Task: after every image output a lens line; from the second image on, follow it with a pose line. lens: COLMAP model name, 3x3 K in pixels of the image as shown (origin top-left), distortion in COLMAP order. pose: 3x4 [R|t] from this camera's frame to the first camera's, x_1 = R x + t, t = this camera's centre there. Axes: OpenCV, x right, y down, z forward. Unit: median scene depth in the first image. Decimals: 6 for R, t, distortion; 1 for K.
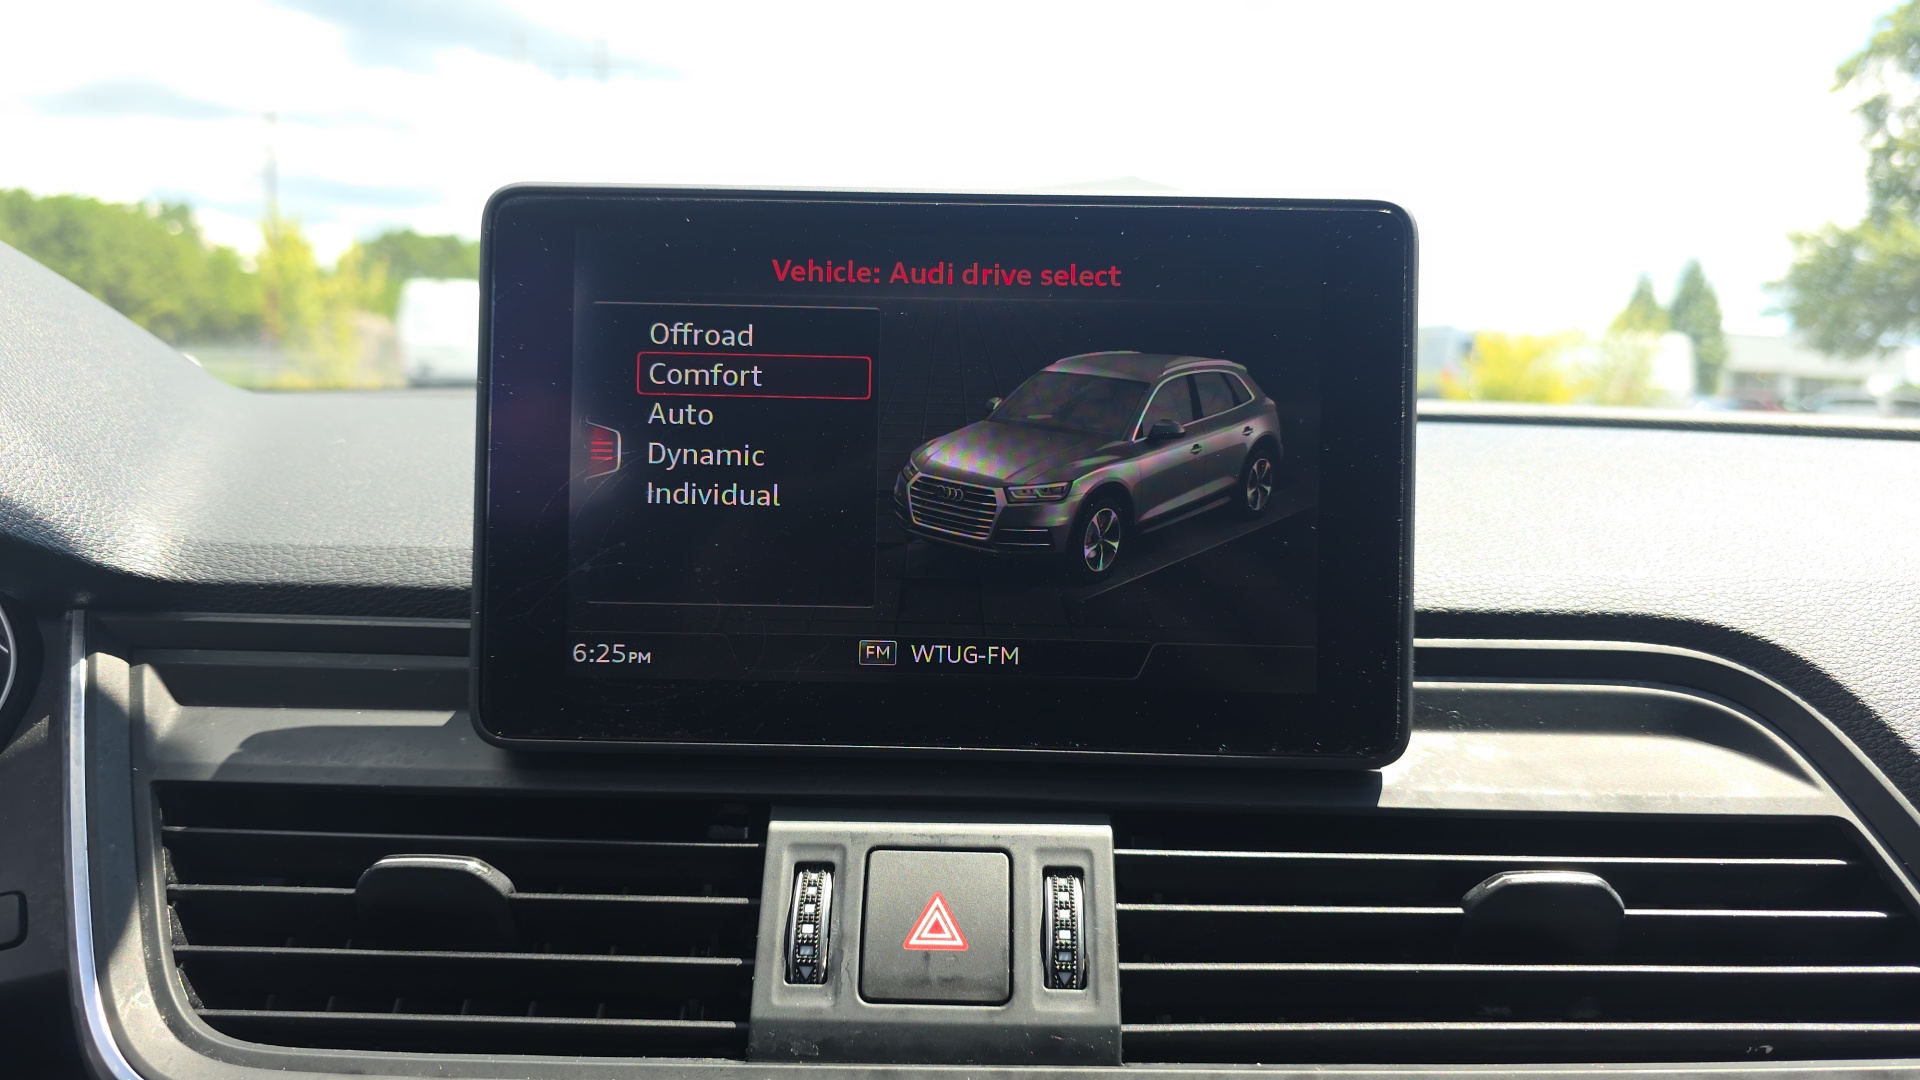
lens RADIAL K [[1303.5, 0, 954.5], [0, 1303.5, 528.0], [0, 0, 1]] dist [0.055080, -0.059709]
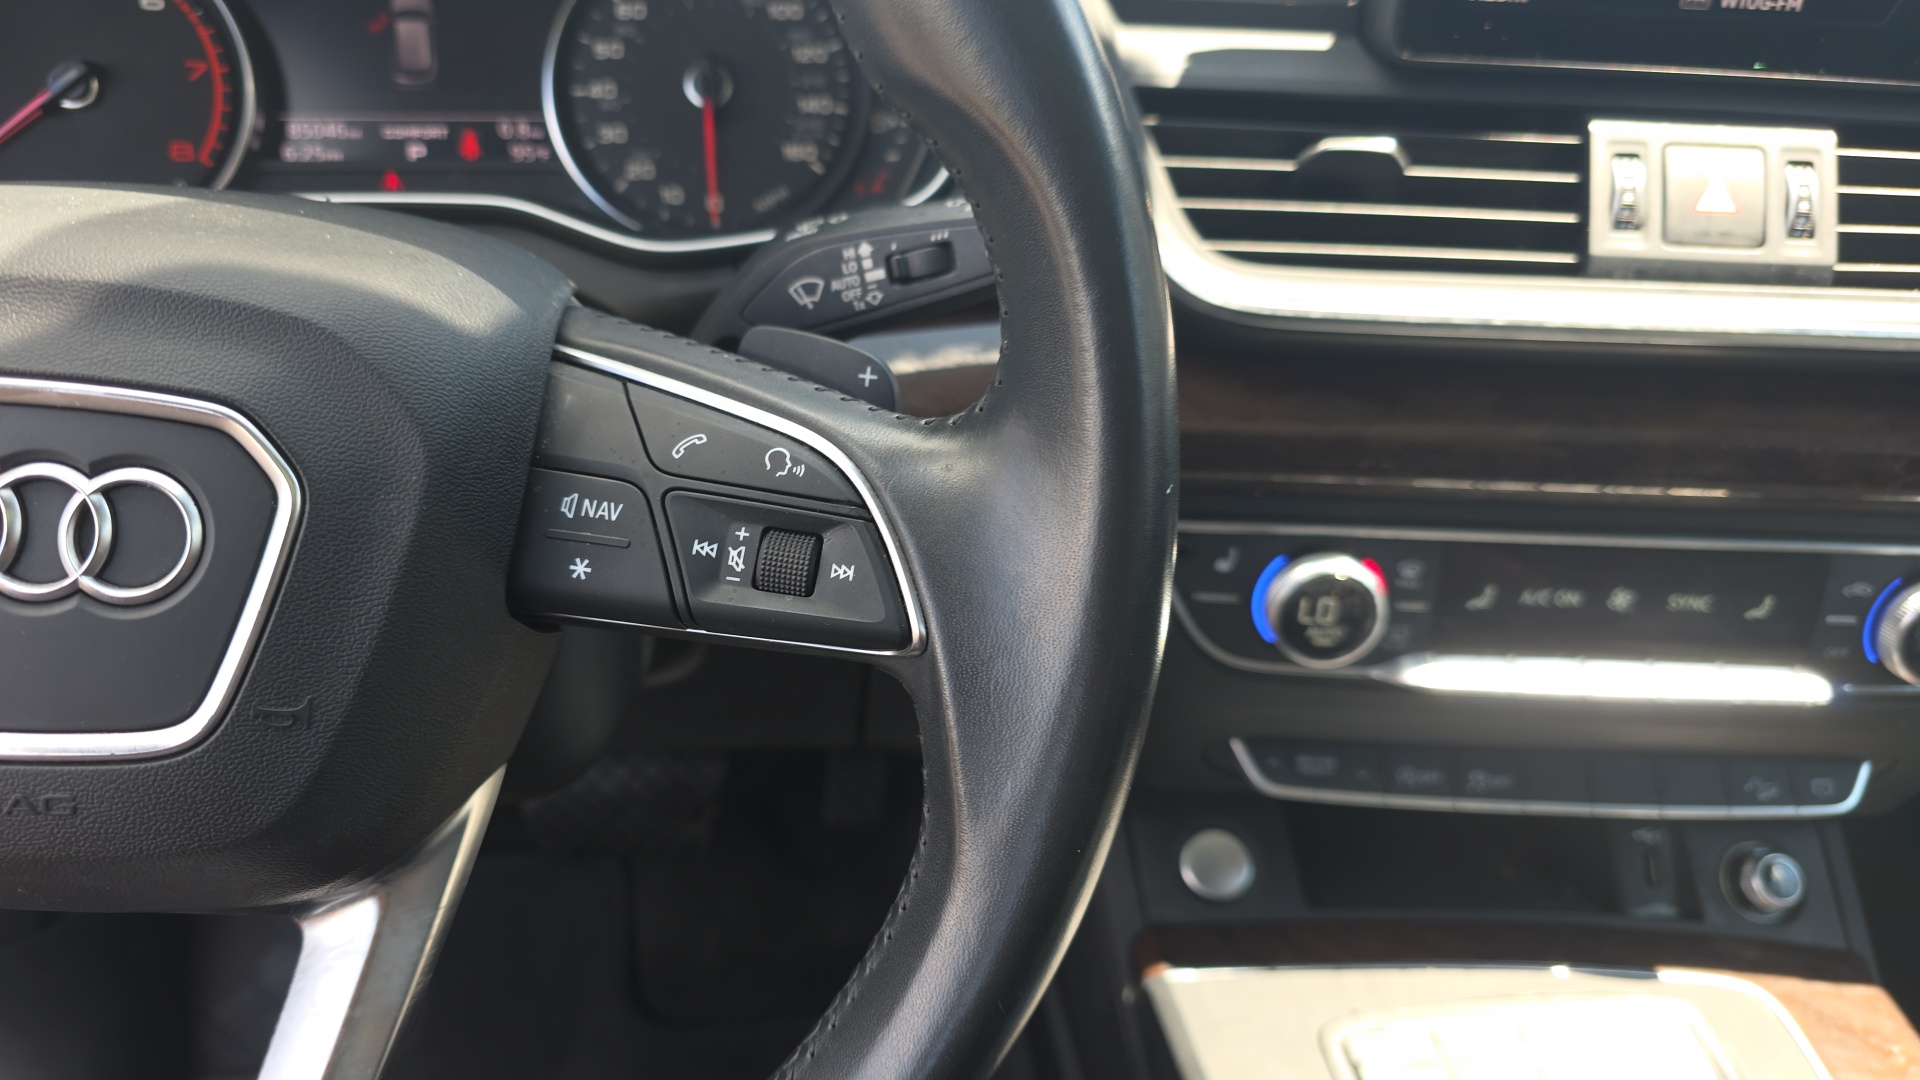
lens RADIAL K [[1348.9, 0, 909.4], [0, 1348.9, 544.7], [0, 0, 1]] dist [0.016582, -0.039351]
pose [[0.999686, 0.023265, -0.009264, -0.858804], [-0.017176, 0.906237, 0.422421, 0.034031], [0.018223, -0.422130, 0.906352, -0.522645]]
